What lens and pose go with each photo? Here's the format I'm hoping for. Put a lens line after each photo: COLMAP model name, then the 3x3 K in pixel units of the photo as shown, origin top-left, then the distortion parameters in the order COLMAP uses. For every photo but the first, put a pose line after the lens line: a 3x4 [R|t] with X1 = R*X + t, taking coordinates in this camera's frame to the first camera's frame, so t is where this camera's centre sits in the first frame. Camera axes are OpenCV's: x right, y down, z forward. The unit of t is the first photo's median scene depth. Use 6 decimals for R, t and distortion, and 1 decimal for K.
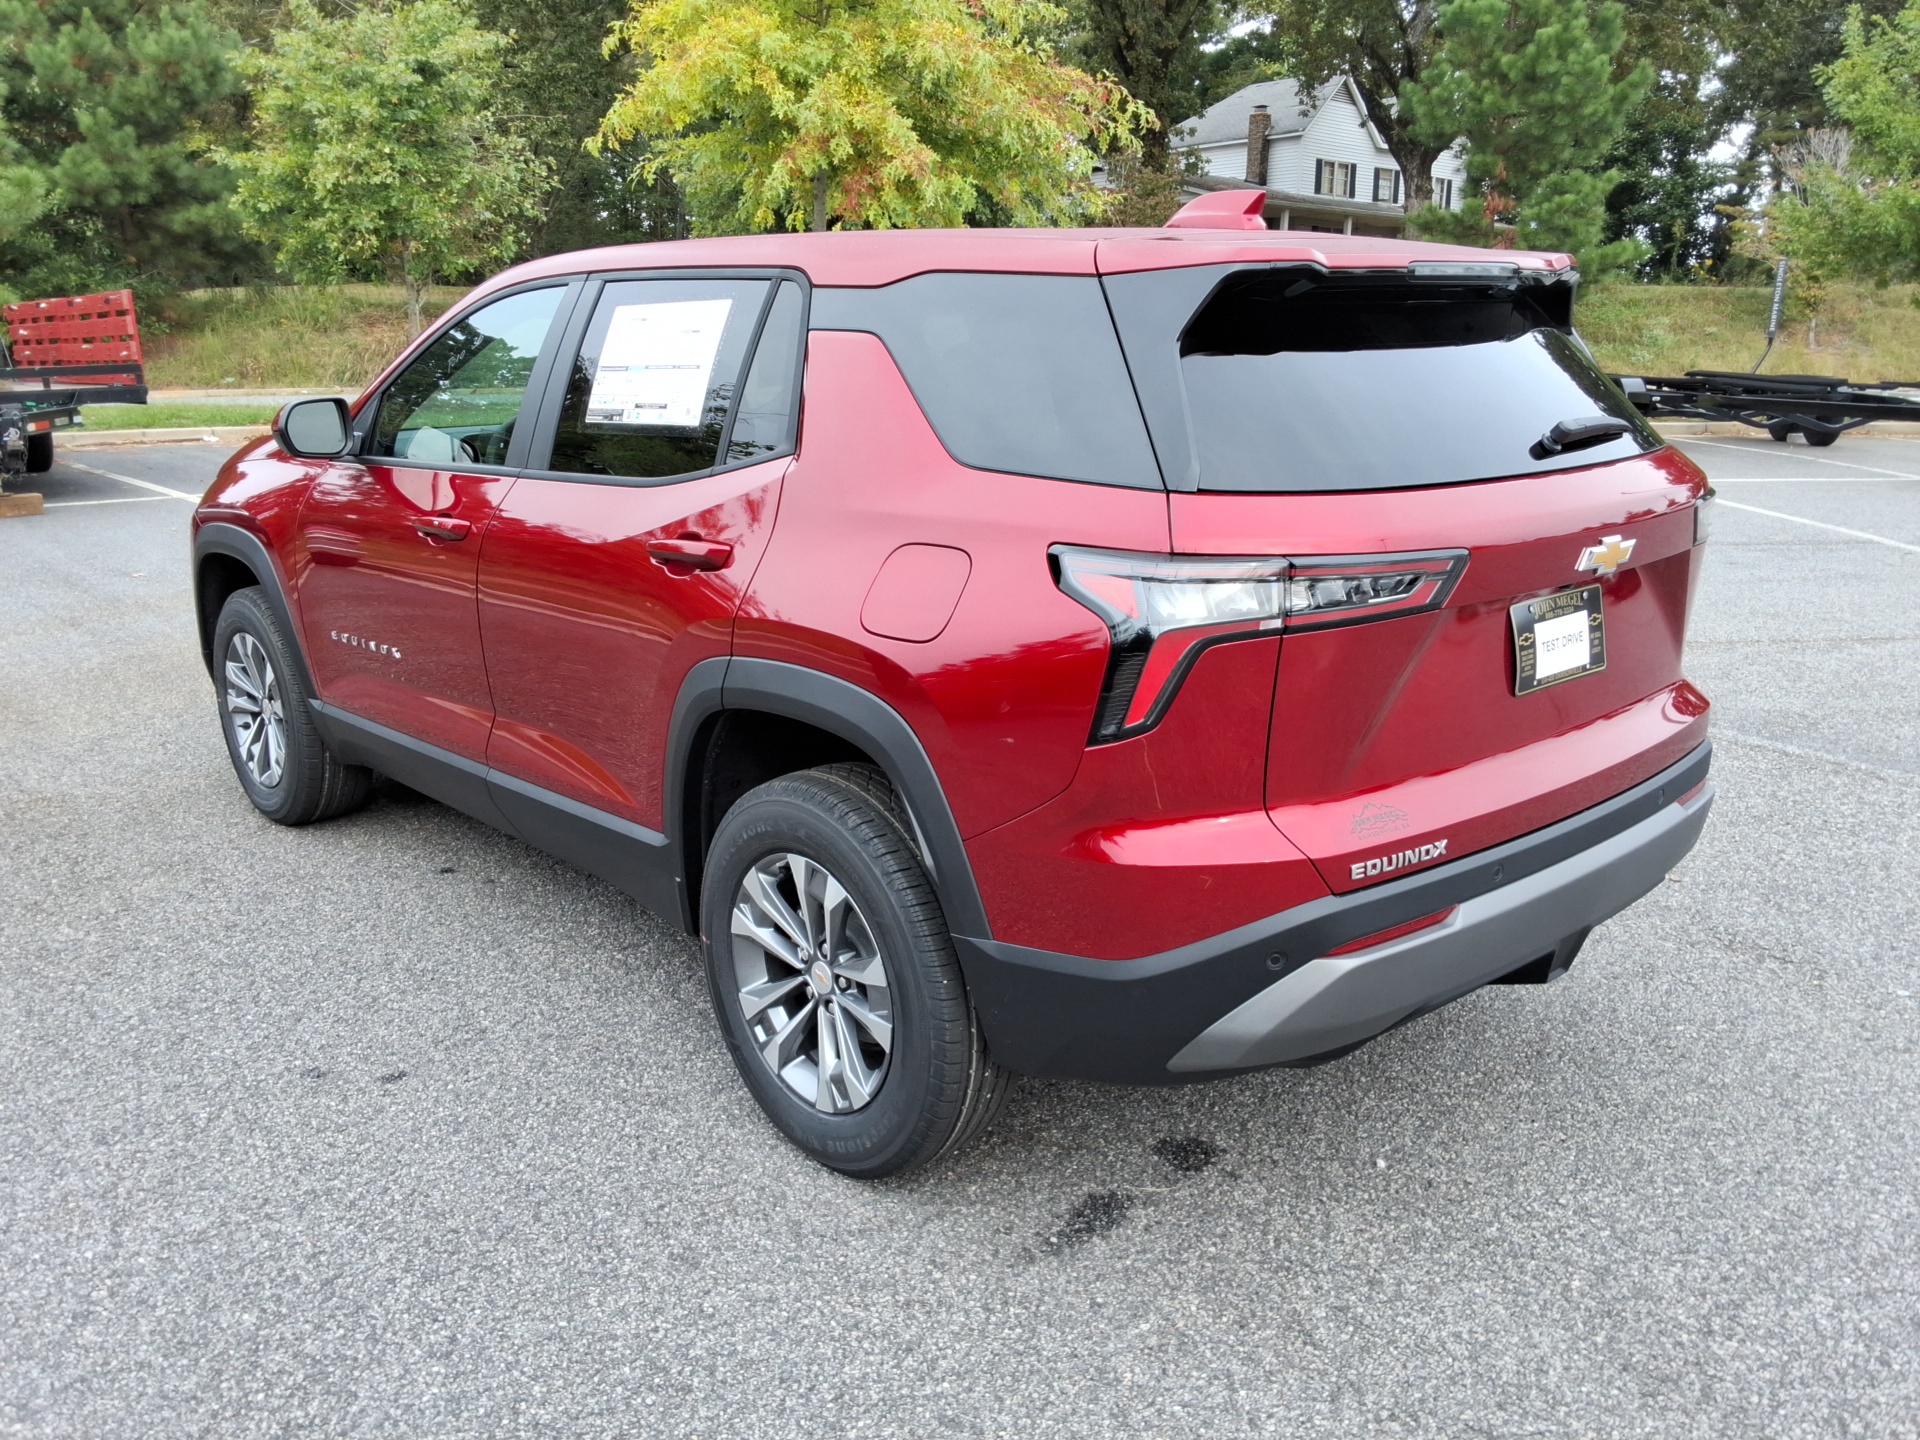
lens RADIAL K [[1537.2, 0, 984.2], [0, 1537.2, 702.6], [0, 0, 1]] dist [0.102966, -0.155502]
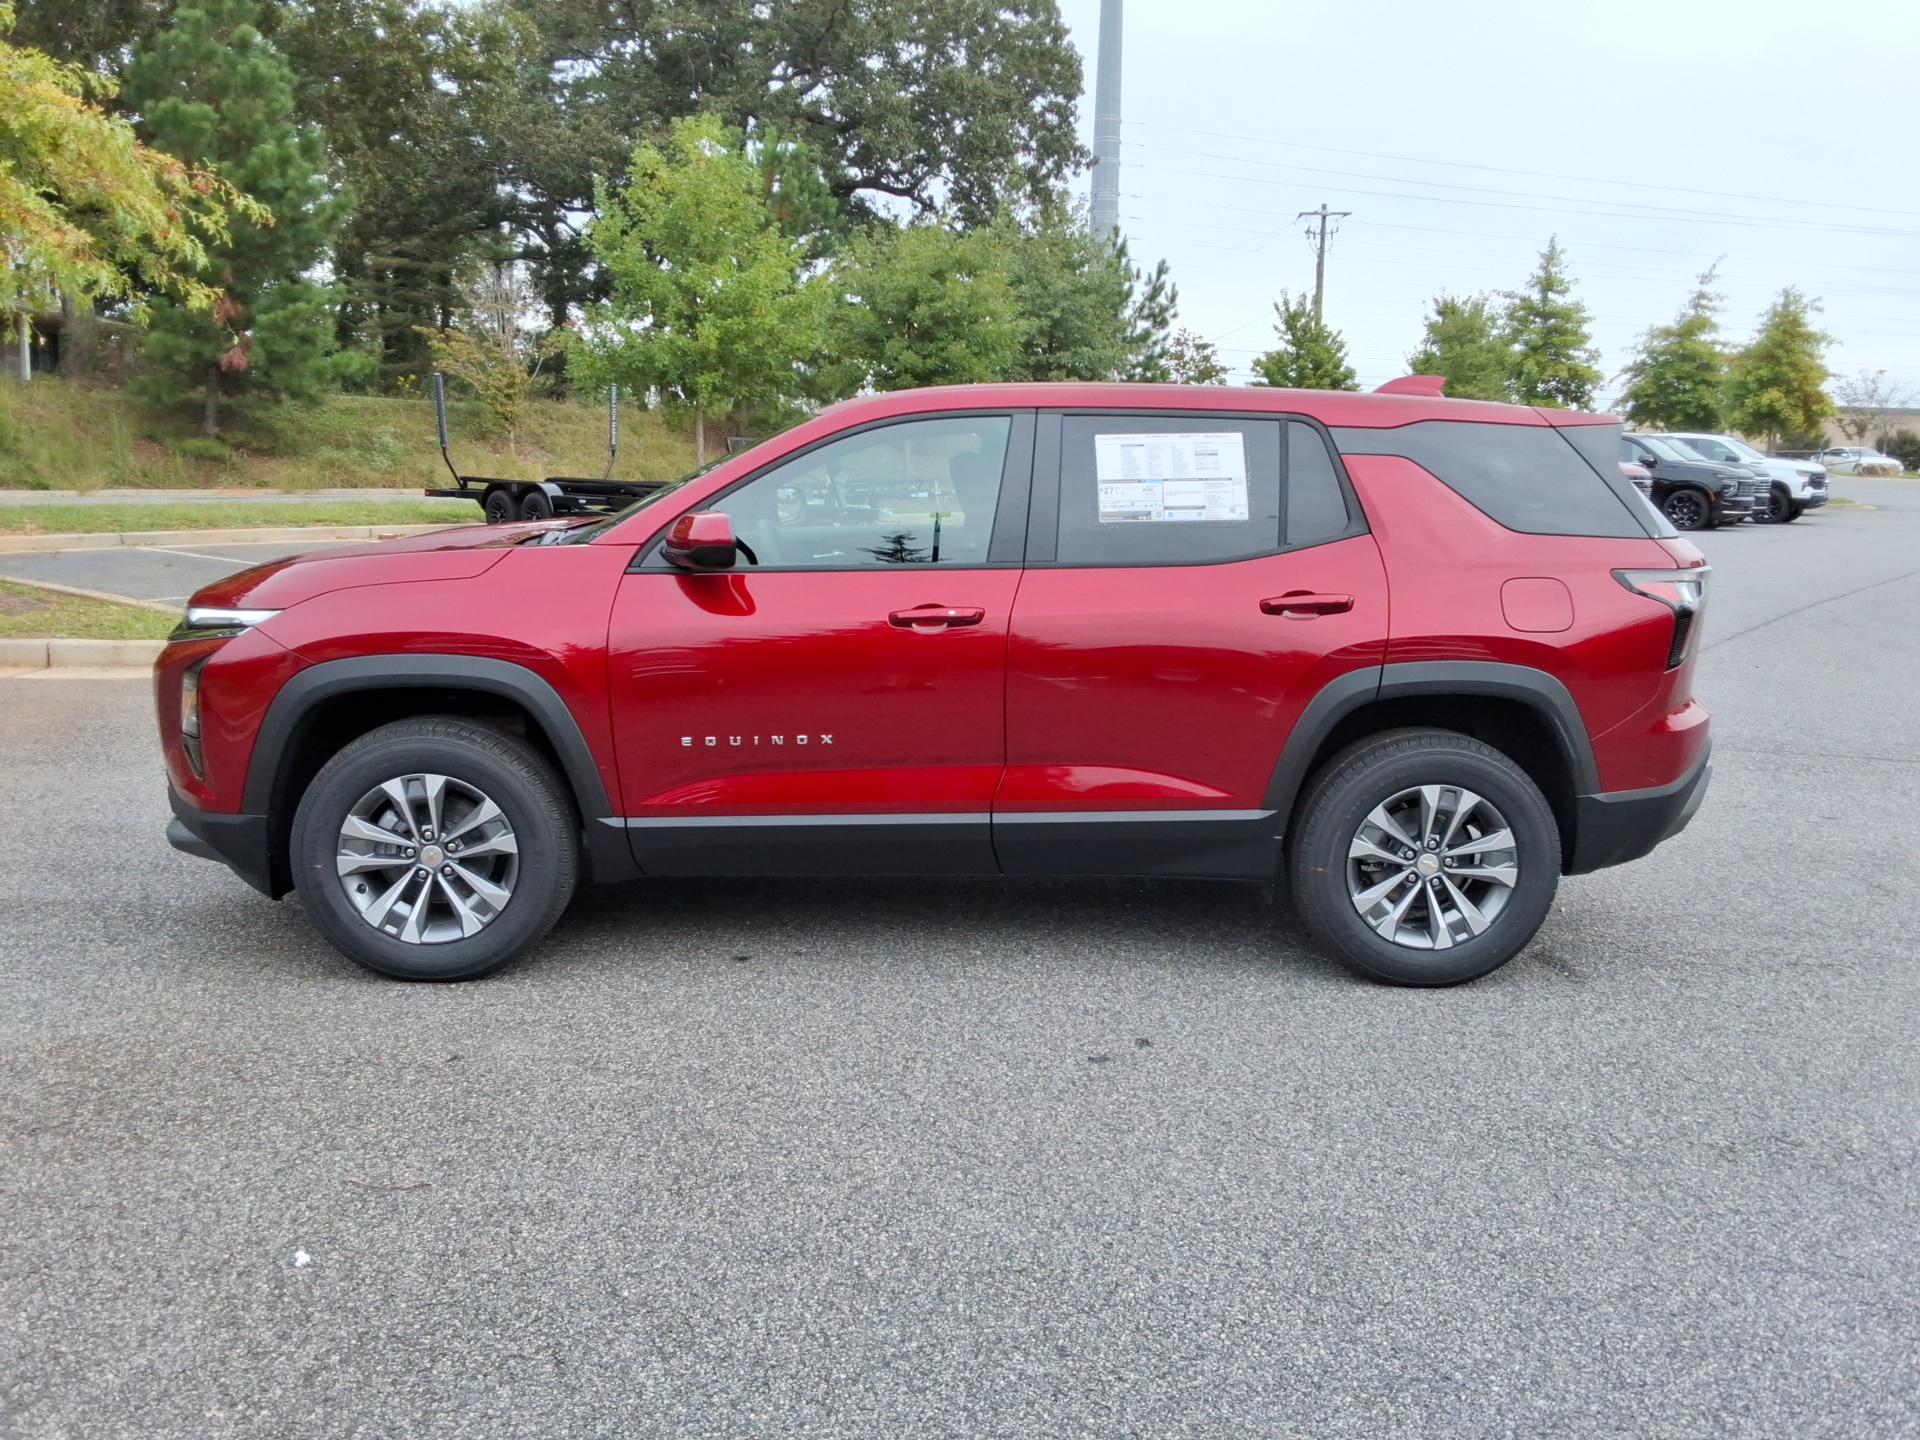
lens RADIAL K [[1544.1, 0, 979.1], [0, 1544.1, 704.0], [0, 0, 1]] dist [0.106143, -0.165346]
pose [[0.658886, -0.108149, 0.744428, -0.359614], [0.155607, 0.987802, 0.005780, -0.014446], [-0.735973, 0.112029, 0.667678, 0.061212]]
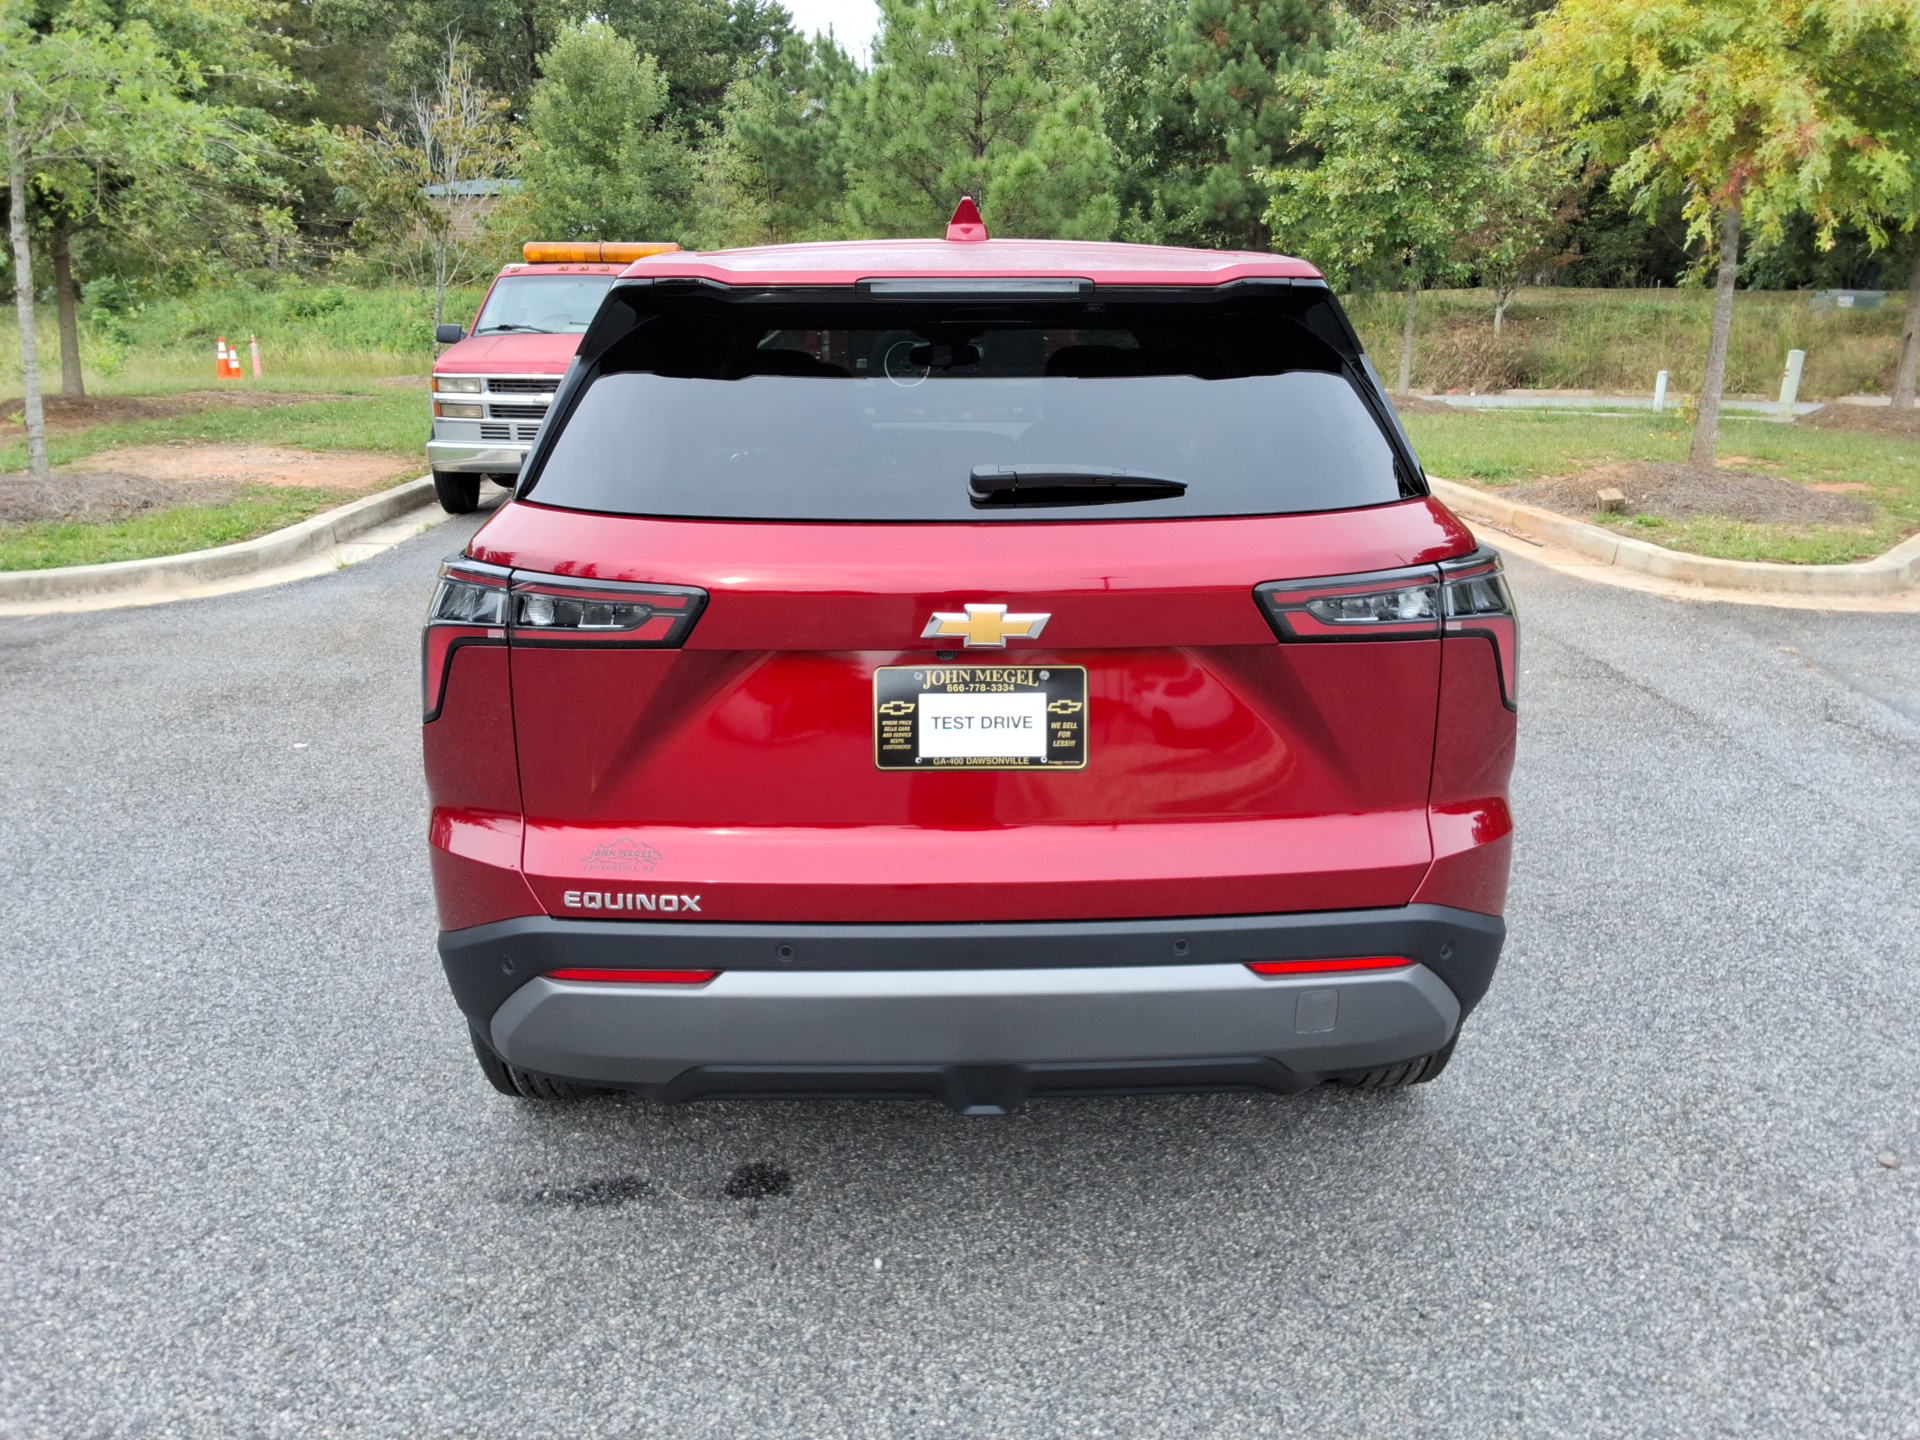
lens RADIAL K [[1544.1, 0, 979.1], [0, 1544.1, 704.0], [0, 0, 1]] dist [0.106143, -0.165346]
pose [[0.753584, 0.163464, -0.636703, 0.195154], [-0.164133, 0.984699, 0.058545, -0.021167], [0.636531, 0.060386, 0.768883, 0.074114]]
